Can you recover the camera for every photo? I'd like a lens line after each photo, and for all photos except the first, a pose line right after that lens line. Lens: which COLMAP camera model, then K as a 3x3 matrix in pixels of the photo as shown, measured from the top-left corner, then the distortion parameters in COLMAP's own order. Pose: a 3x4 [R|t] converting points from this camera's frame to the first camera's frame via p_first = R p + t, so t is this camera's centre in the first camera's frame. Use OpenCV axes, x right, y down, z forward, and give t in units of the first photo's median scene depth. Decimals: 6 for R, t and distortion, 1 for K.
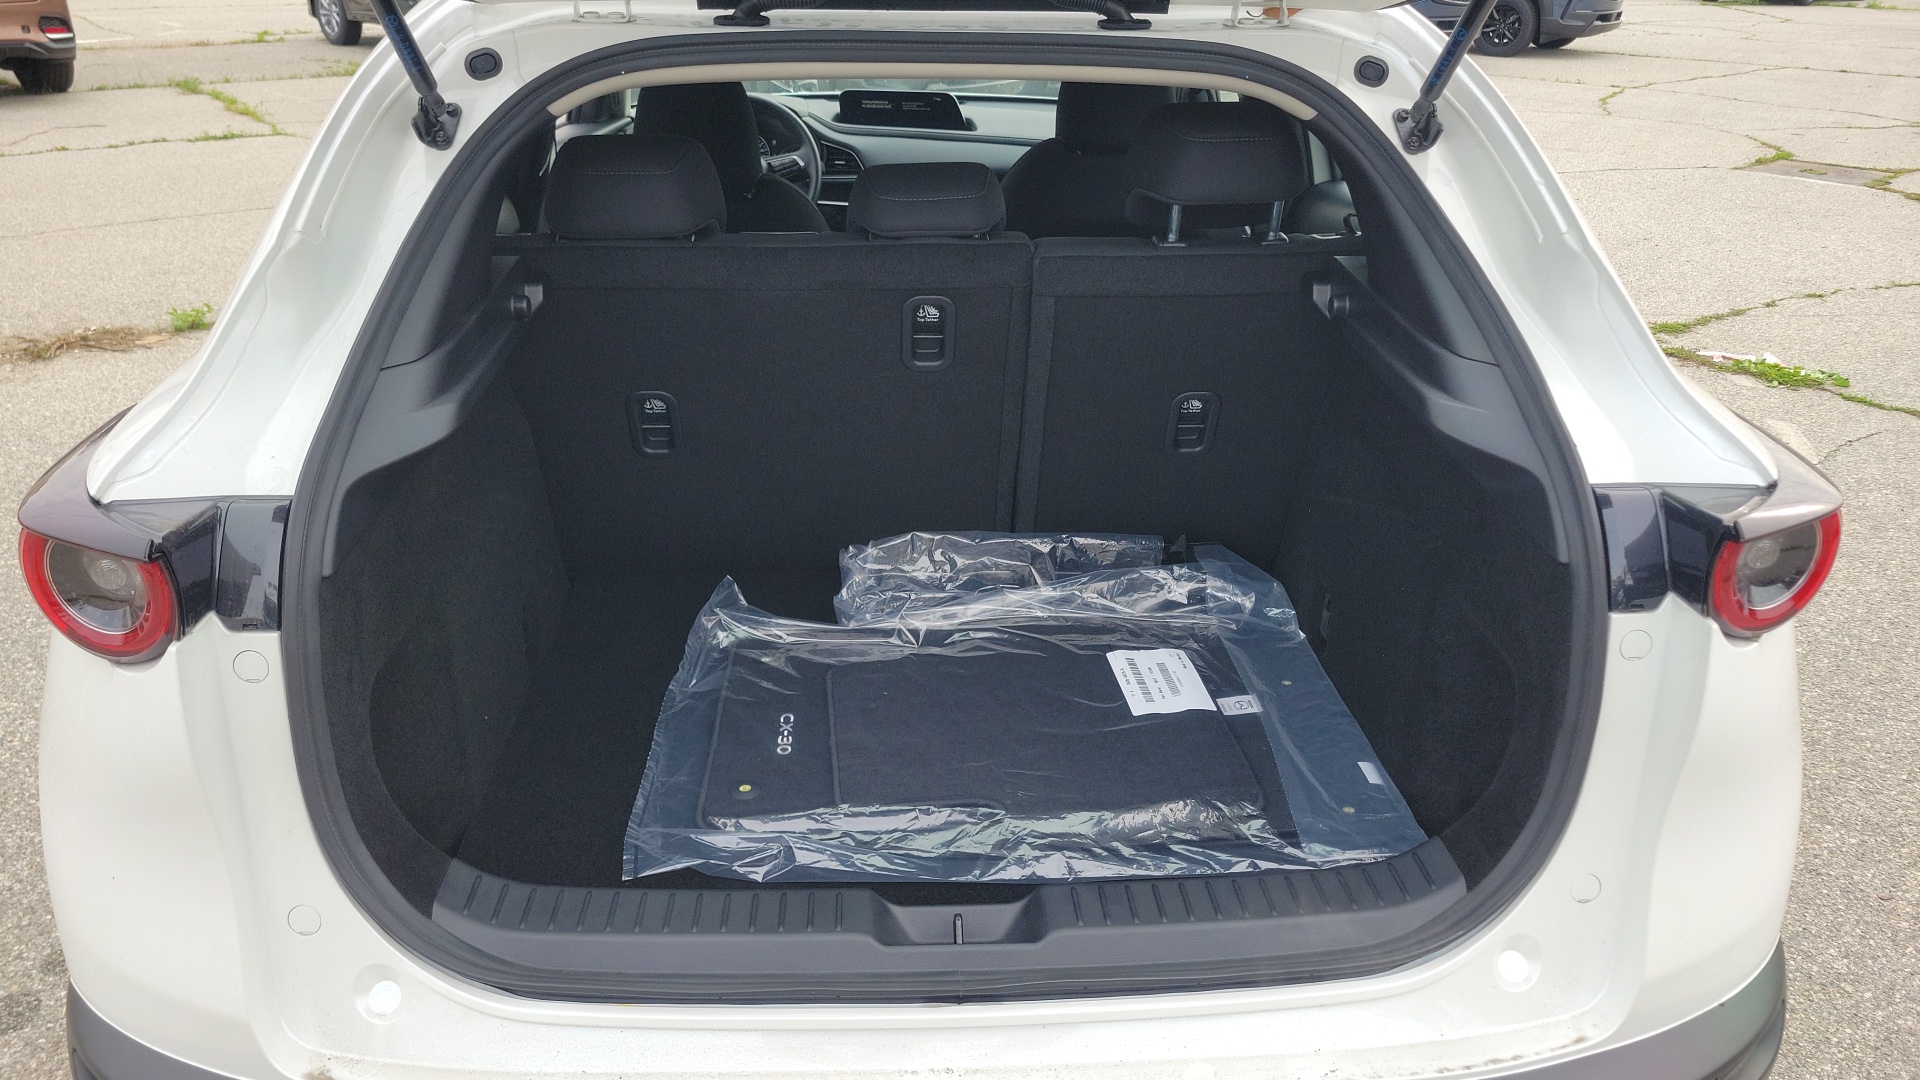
lens RADIAL K [[1446.1, 0, 963.7], [0, 1446.1, 528.2], [0, 0, 1]] dist [0.019582, -0.002539]
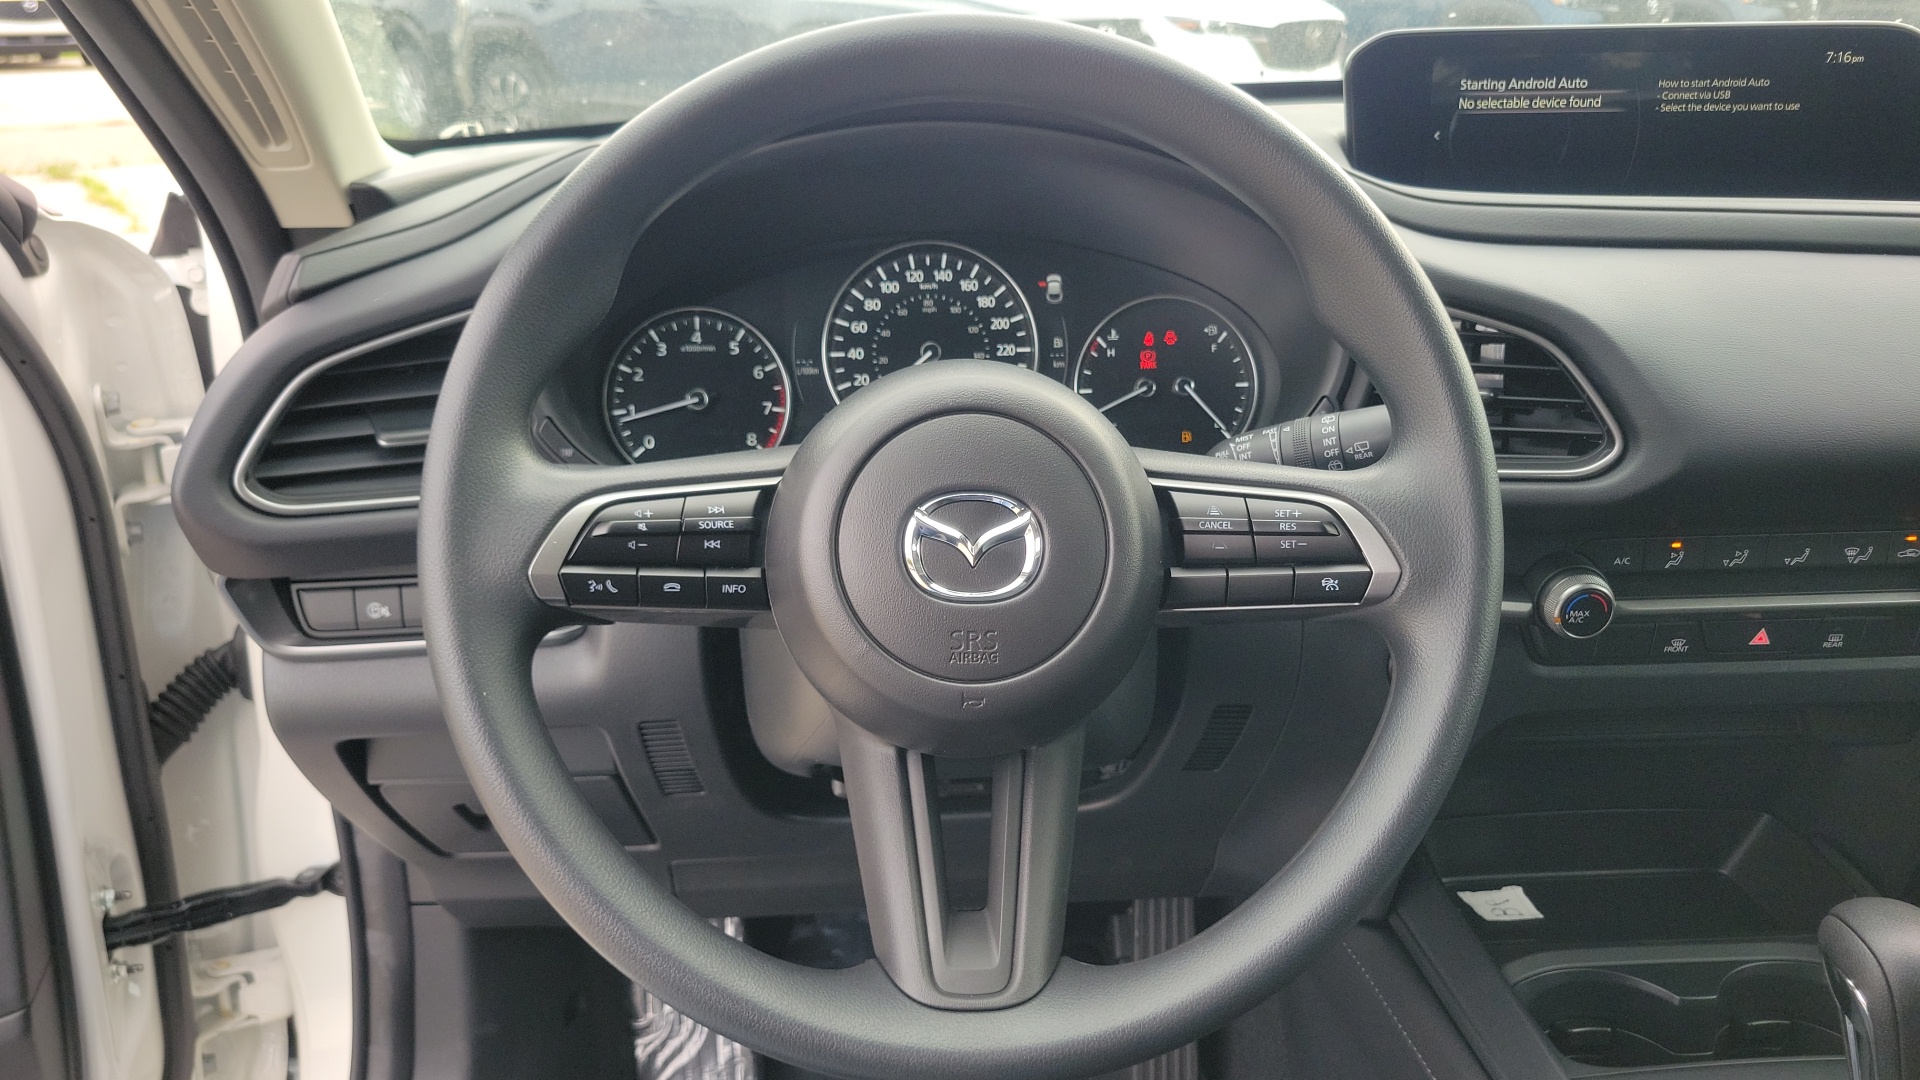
lens RADIAL K [[1446.1, 0, 963.7], [0, 1446.1, 528.2], [0, 0, 1]] dist [0.019582, -0.002539]
pose [[0.999639, -0.023572, -0.012900, -0.140068], [0.022952, 0.998664, -0.046304, -0.217808], [0.013974, 0.045991, 0.998844, 0.776593]]
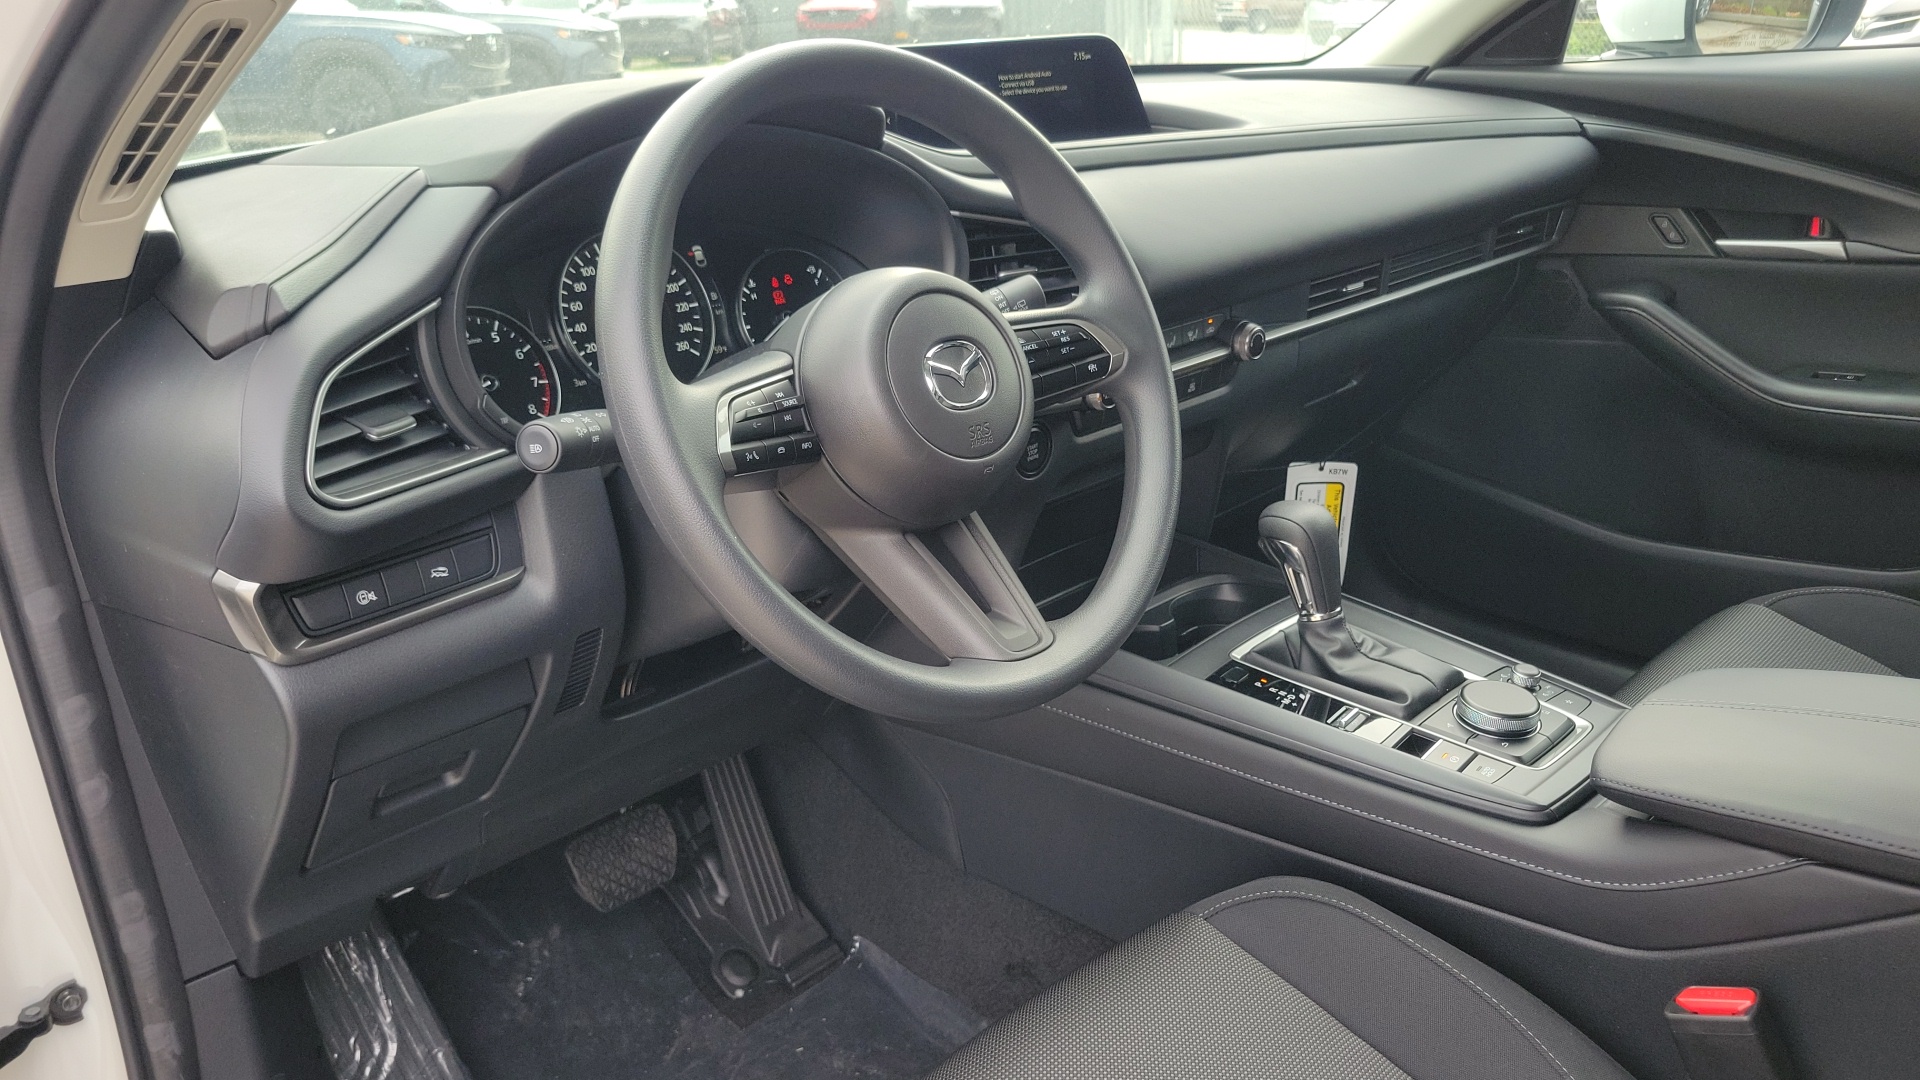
lens RADIAL K [[1420.9, 0, 955.7], [0, 1420.9, 562.8], [0, 0, 1]] dist [0.014967, -0.000682]
pose [[0.742185, -0.284945, 0.606603, -0.272992], [0.305512, 0.949447, 0.072195, -0.211429], [-0.596509, 0.131743, 0.791720, 0.750510]]
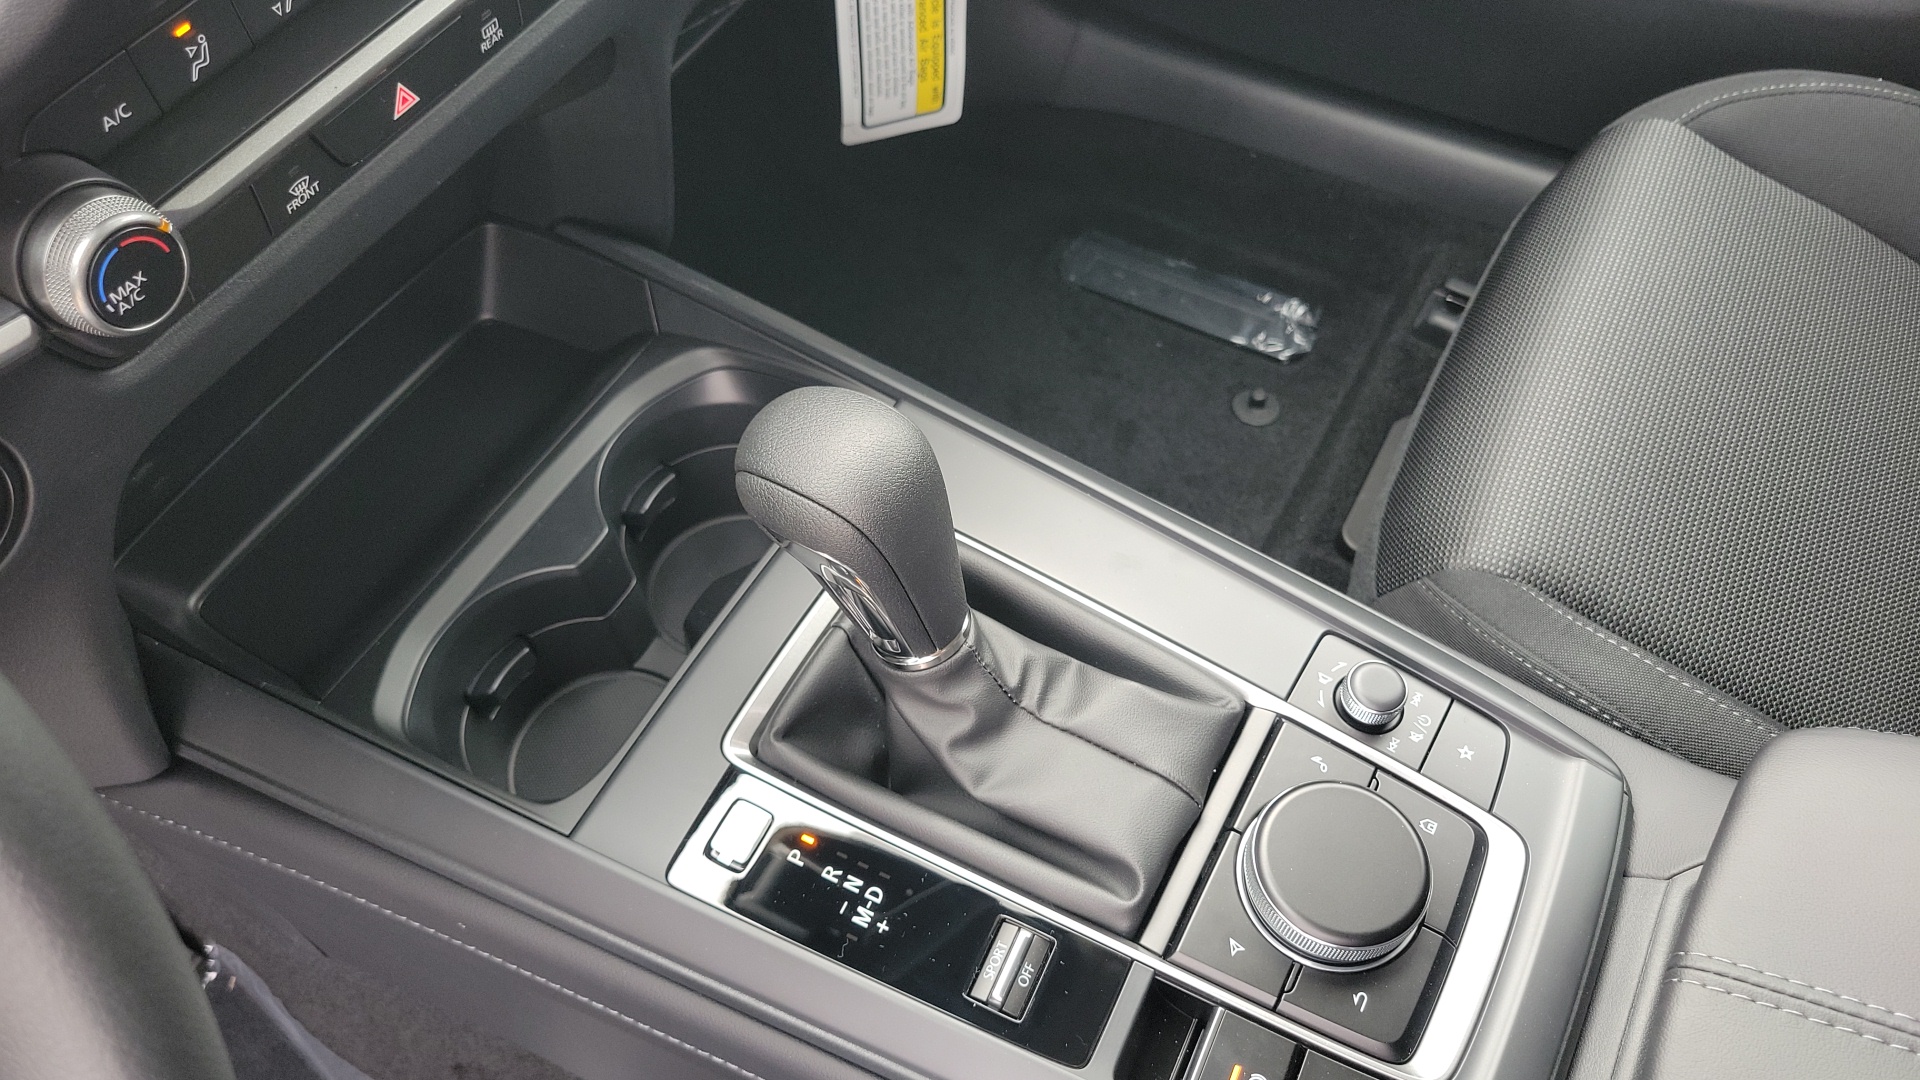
lens RADIAL K [[1446.1, 0, 963.7], [0, 1446.1, 528.2], [0, 0, 1]] dist [0.019582, -0.002539]
pose [[0.518708, -0.699134, 0.492092, -0.094178], [0.356184, 0.699965, 0.619018, -0.238755], [-0.777223, -0.145814, 0.612097, 0.862515]]
